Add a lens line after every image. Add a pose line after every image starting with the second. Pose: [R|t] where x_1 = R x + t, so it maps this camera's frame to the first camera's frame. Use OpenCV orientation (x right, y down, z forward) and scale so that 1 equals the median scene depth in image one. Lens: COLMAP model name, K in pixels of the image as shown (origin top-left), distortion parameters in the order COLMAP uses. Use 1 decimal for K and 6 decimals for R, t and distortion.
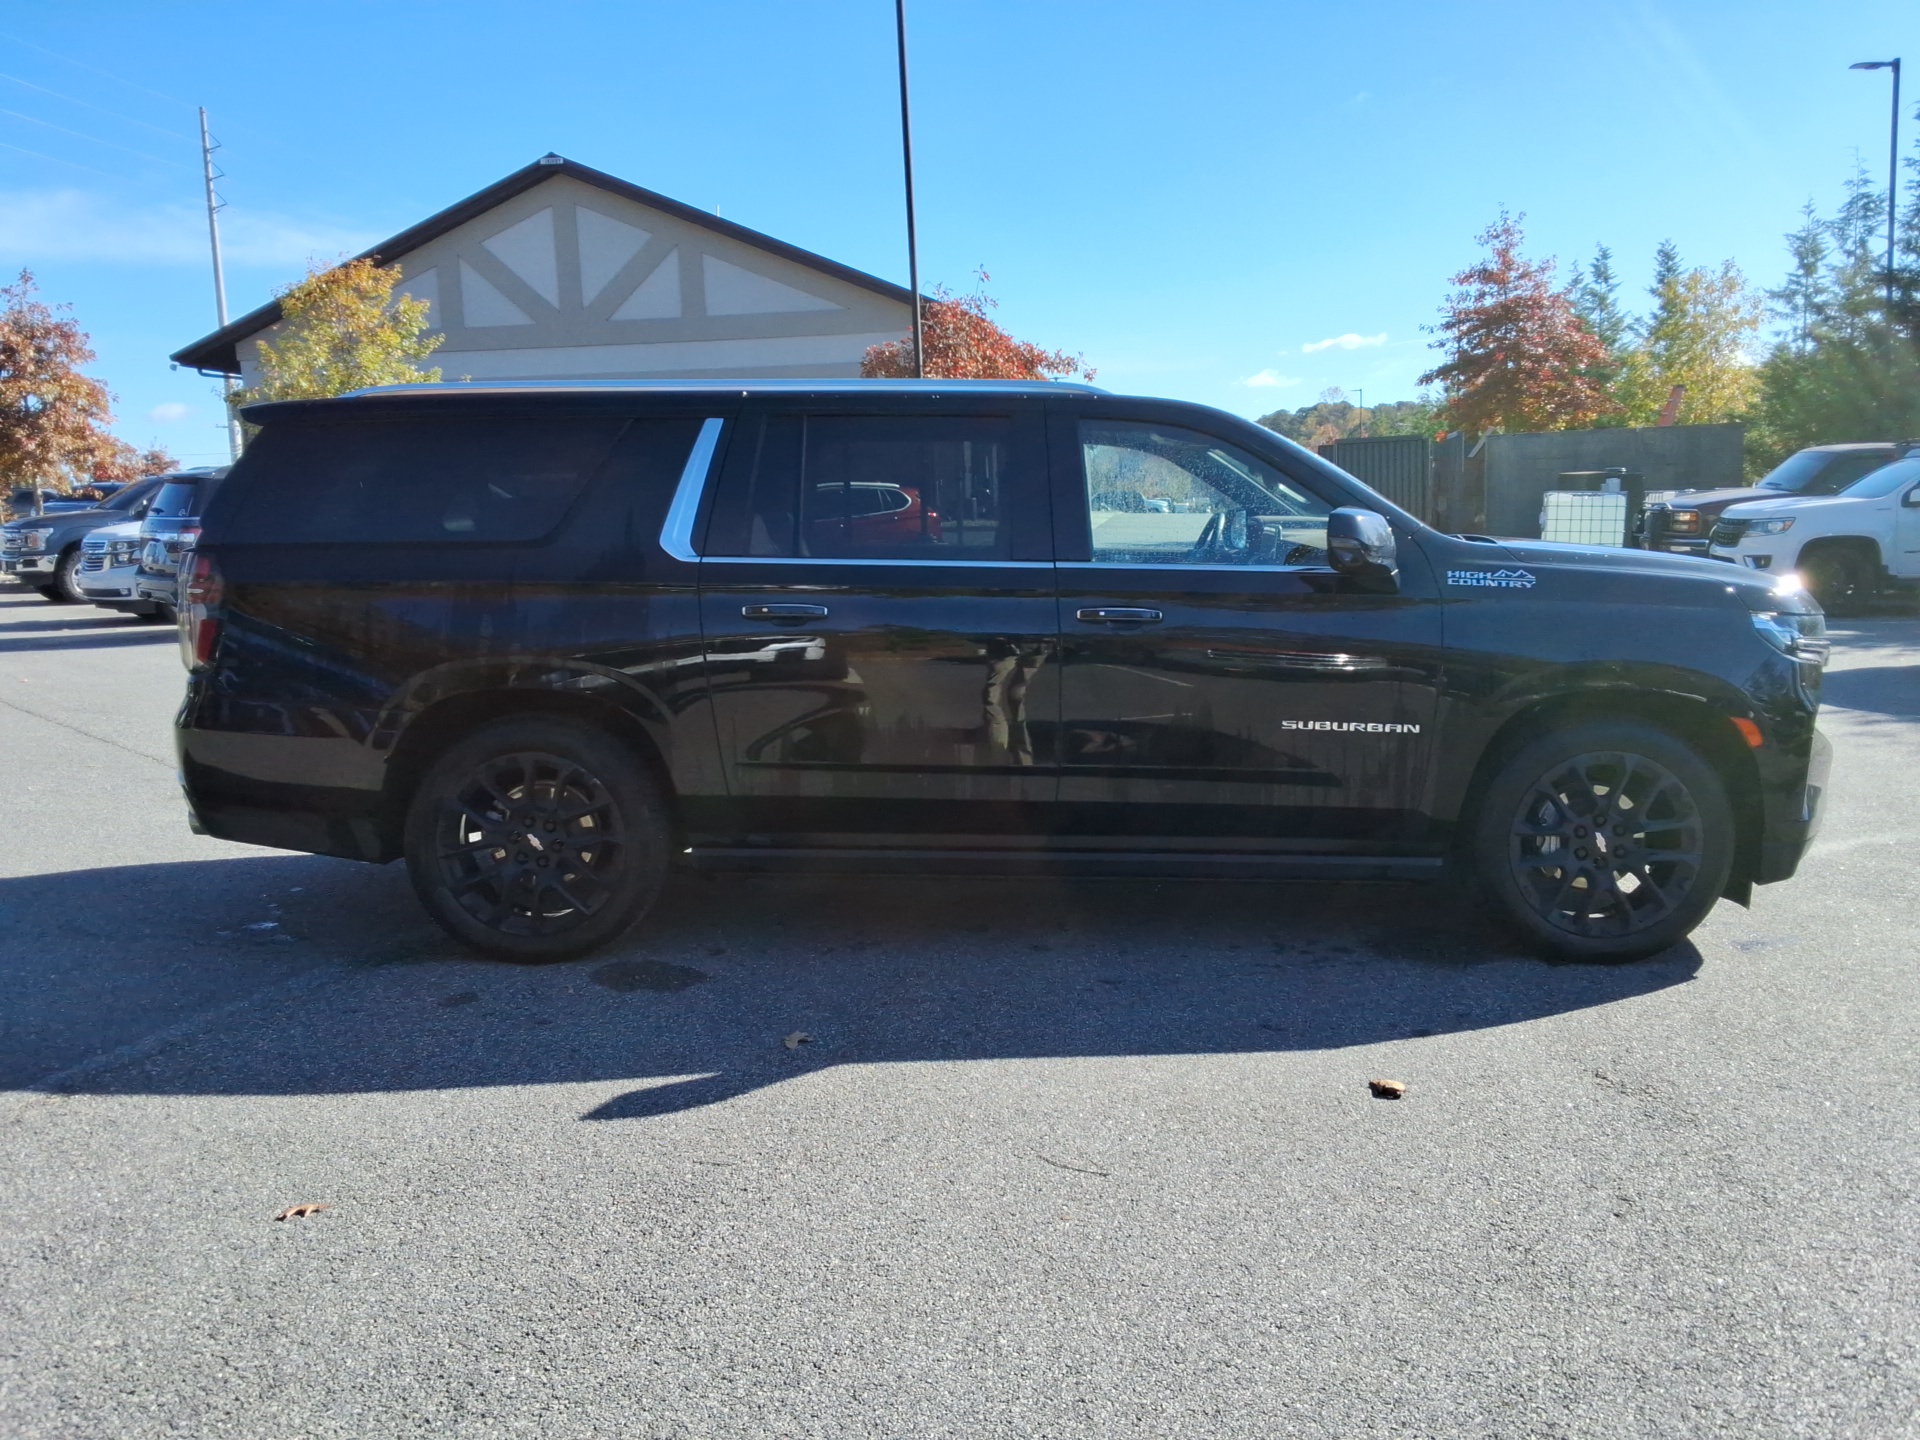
lens RADIAL K [[1540.3, 0, 978.3], [0, 1540.3, 725.2], [0, 0, 1]] dist [0.086576, -0.131878]
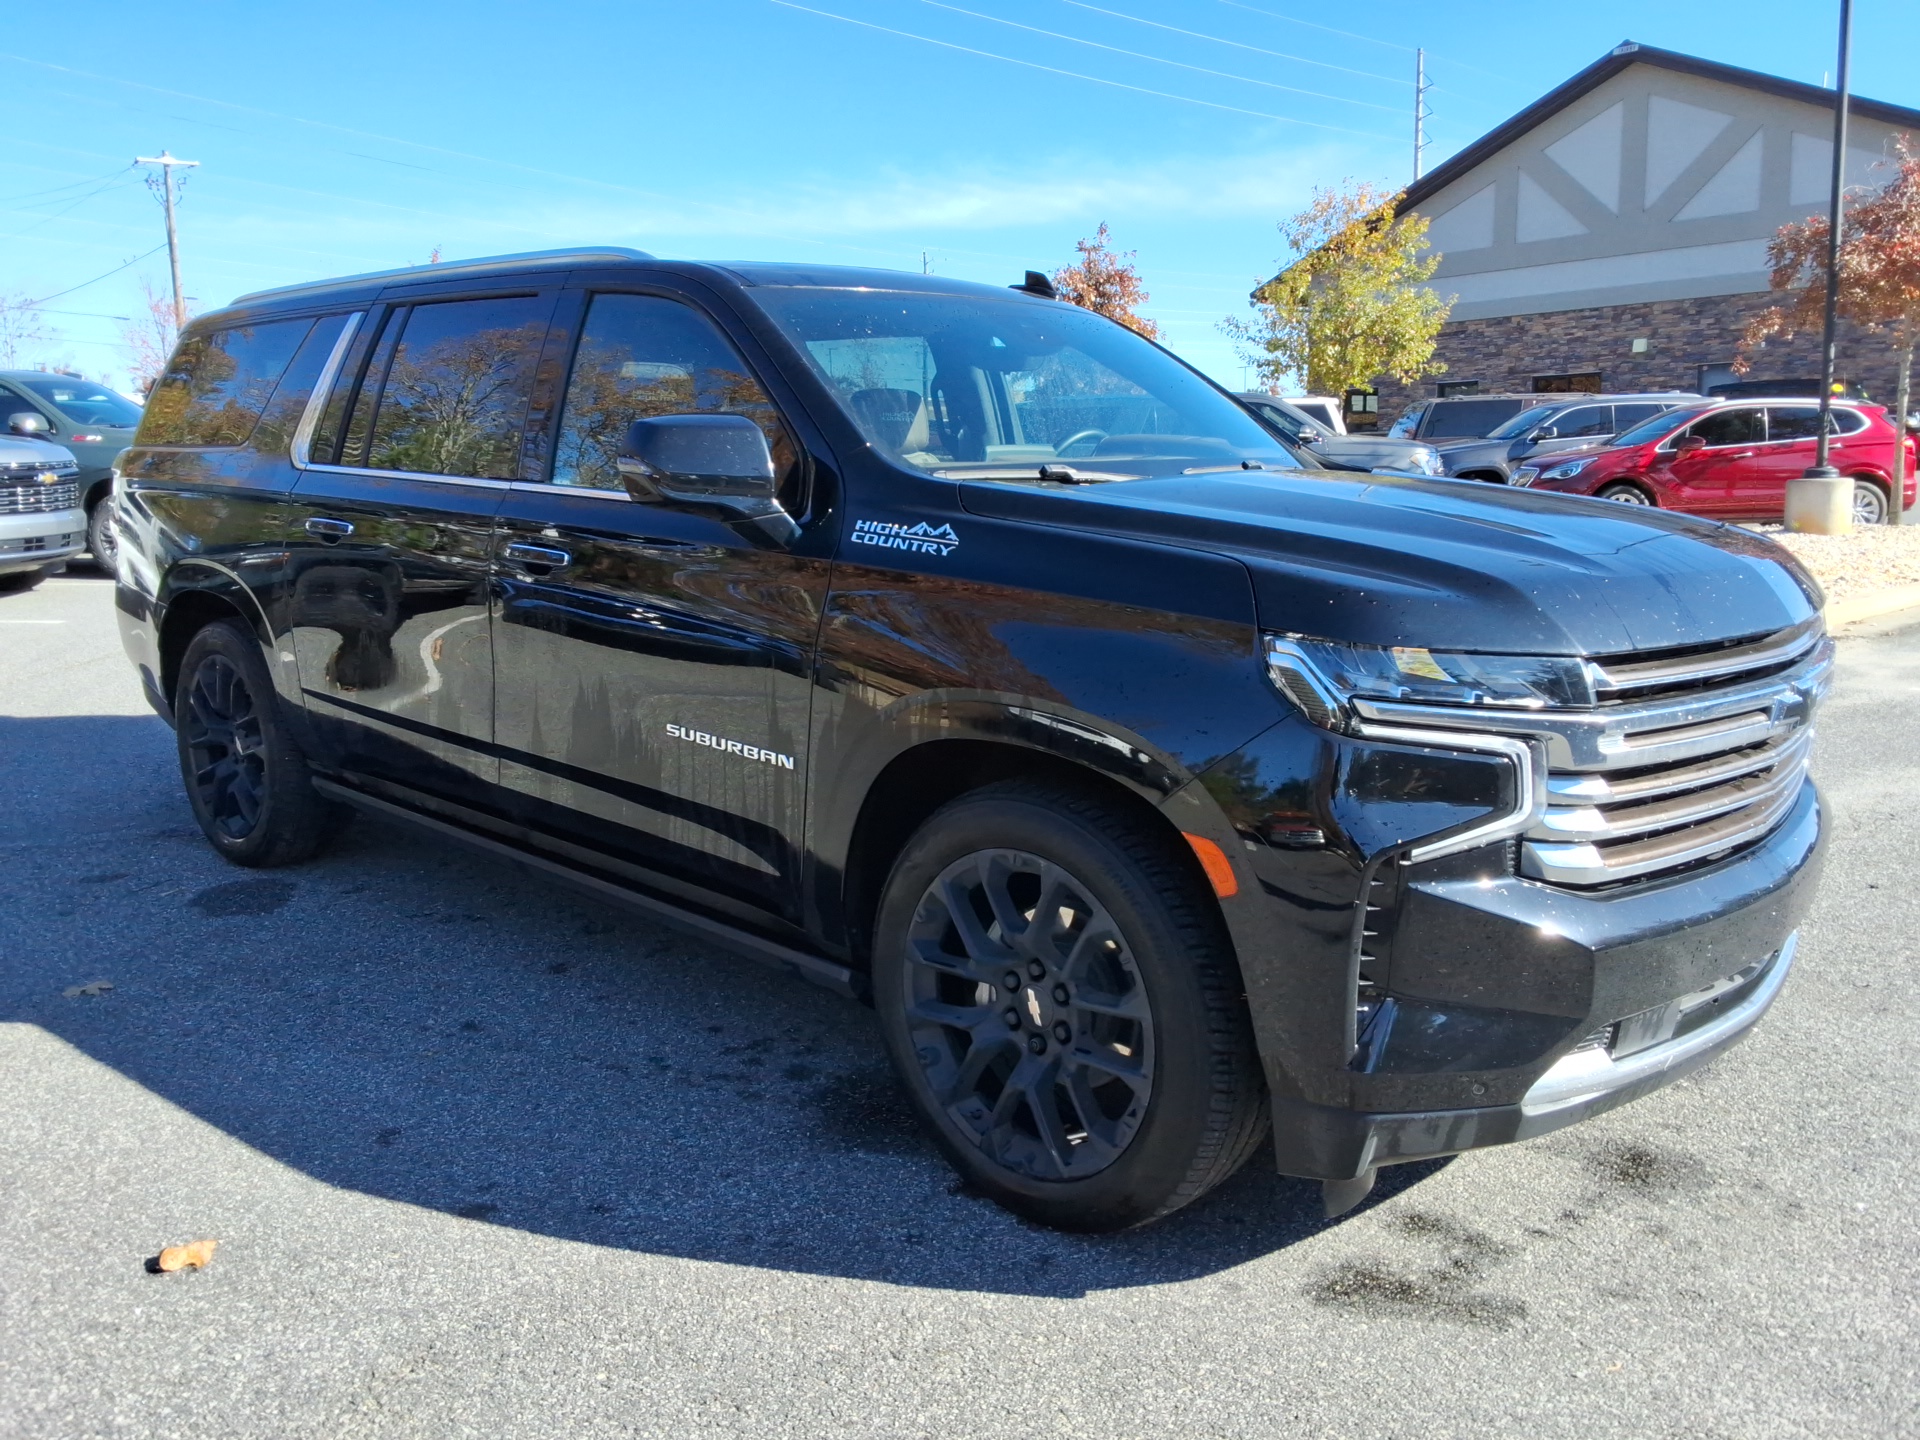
lens RADIAL K [[1540.3, 0, 966.1], [0, 1540.3, 716.7], [0, 0, 1]] dist [0.086576, -0.131878]
pose [[0.736818, 0.126594, -0.664134, 0.094642], [-0.100230, 0.991912, 0.077874, -0.009212], [0.668621, 0.009187, 0.743547, 0.071165]]
